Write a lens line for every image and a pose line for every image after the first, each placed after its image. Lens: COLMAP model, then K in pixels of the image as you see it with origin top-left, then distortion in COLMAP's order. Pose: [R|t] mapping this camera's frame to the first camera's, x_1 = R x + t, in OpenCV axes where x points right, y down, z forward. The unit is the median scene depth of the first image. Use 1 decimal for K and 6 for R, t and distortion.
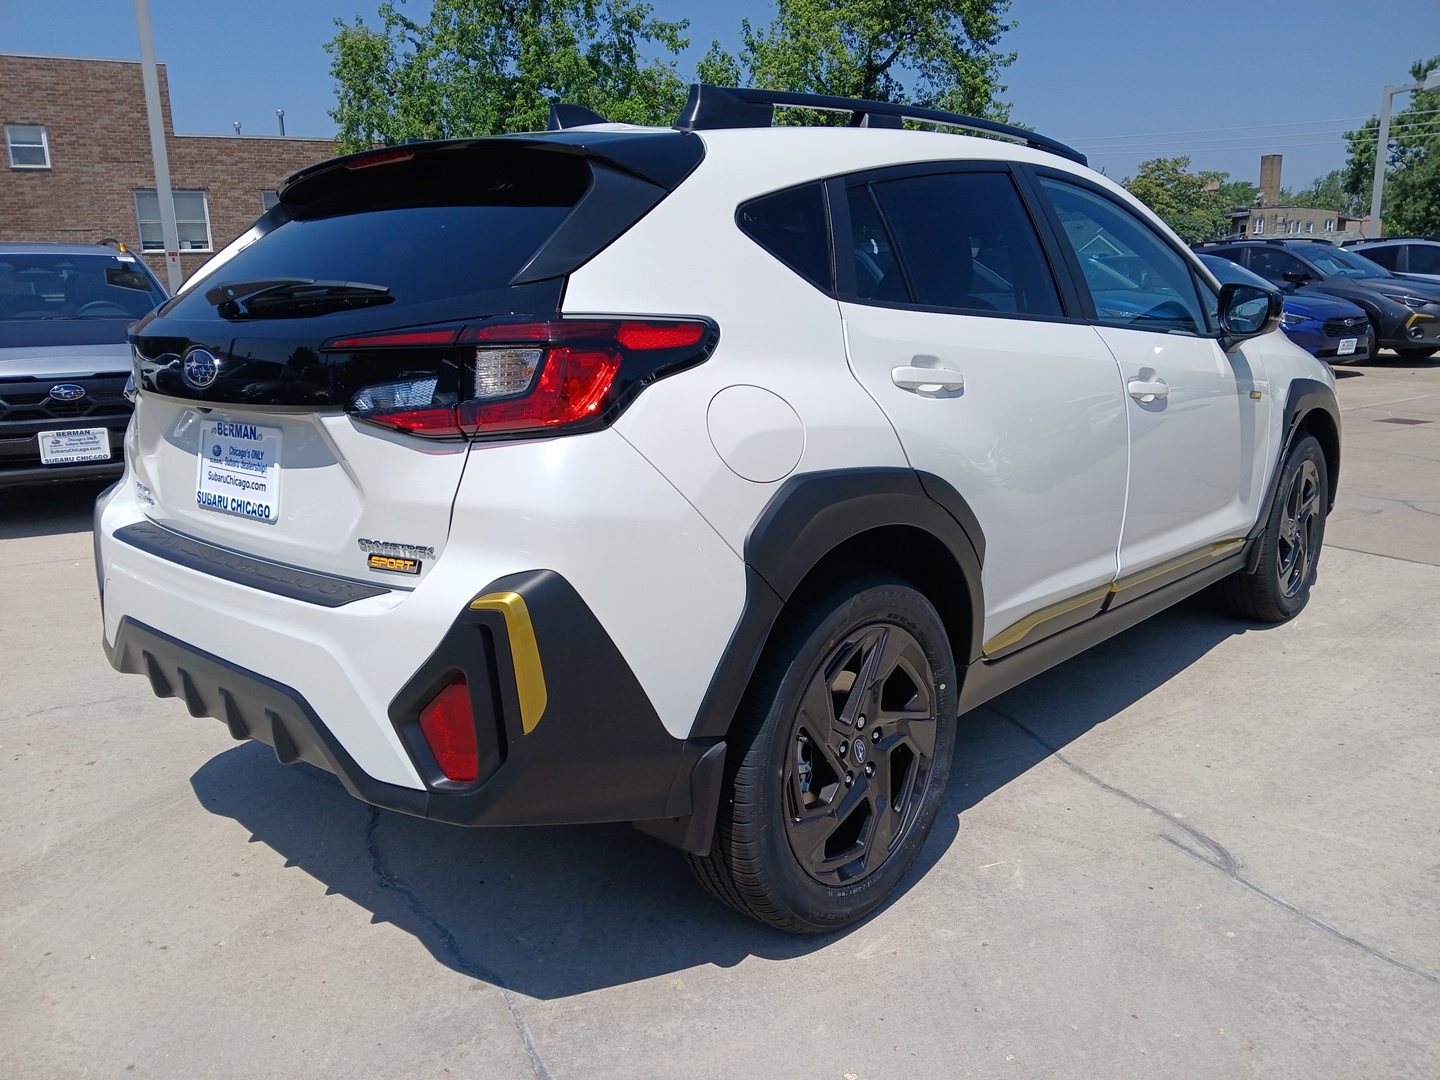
lens RADIAL K [[1096.9, 0, 752.7], [0, 1096.9, 535.2], [0, 0, 1]] dist [-0.012215, -0.005484]
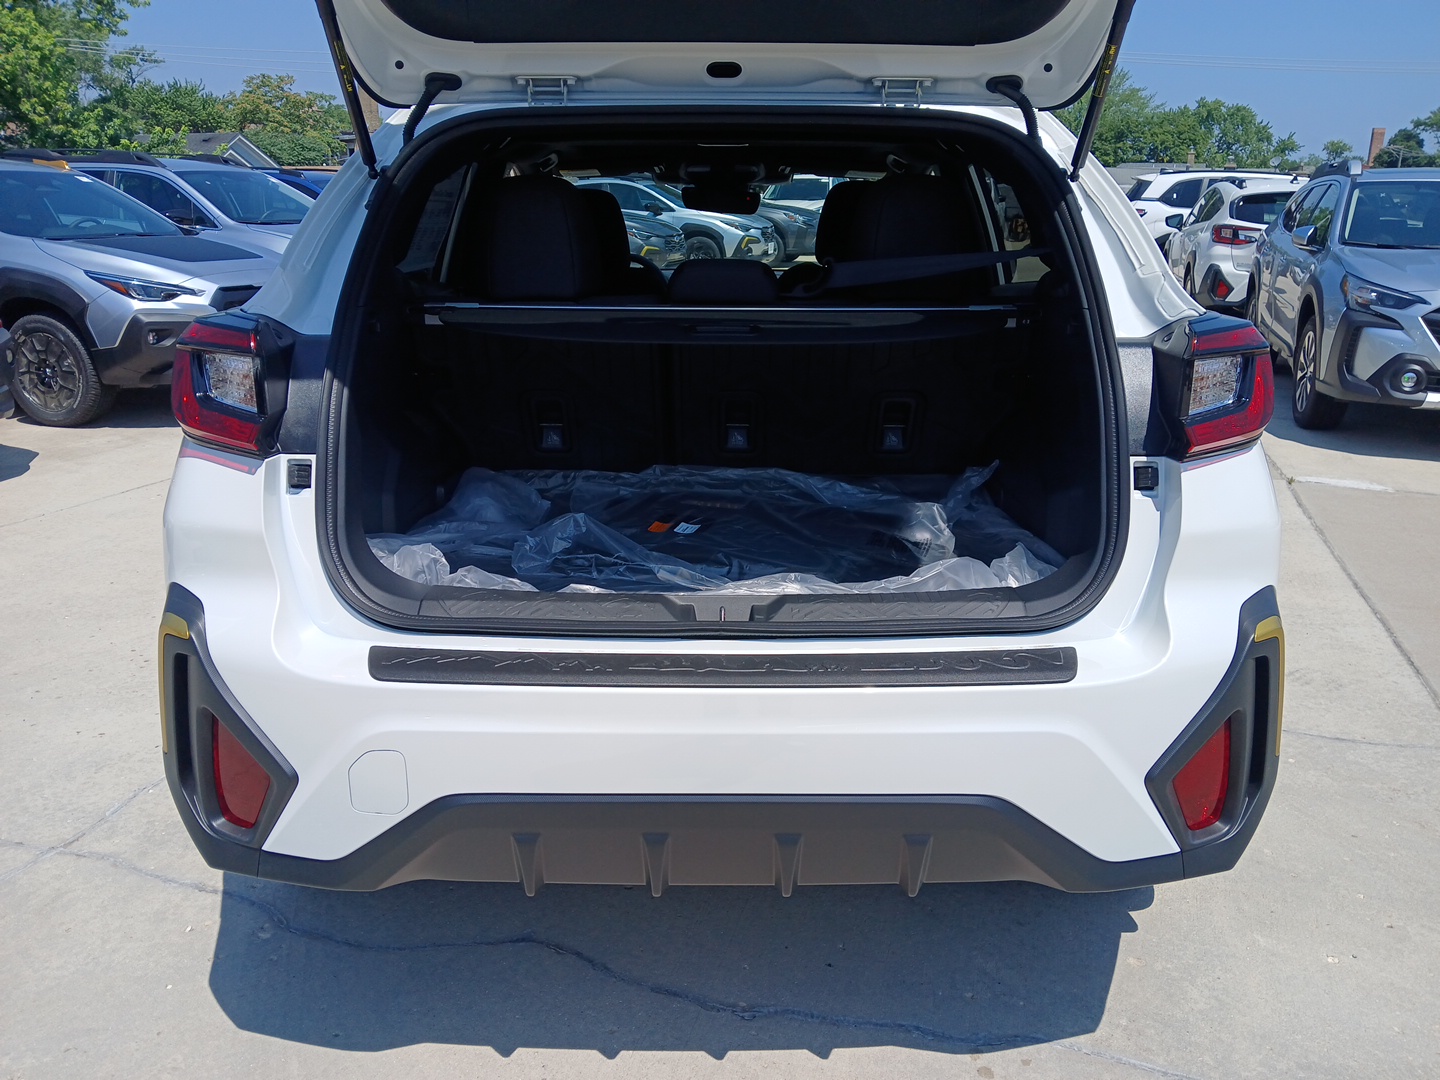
lens RADIAL K [[1094.4, 0, 720.0], [0, 1094.4, 540.0], [0, 0, 1]] dist [0.041663, -0.085817]
pose [[0.755252, -0.164933, 0.634343, -0.957808], [0.120459, 0.986264, 0.113016, -0.145651], [-0.644270, -0.008944, 0.764746, 0.466523]]
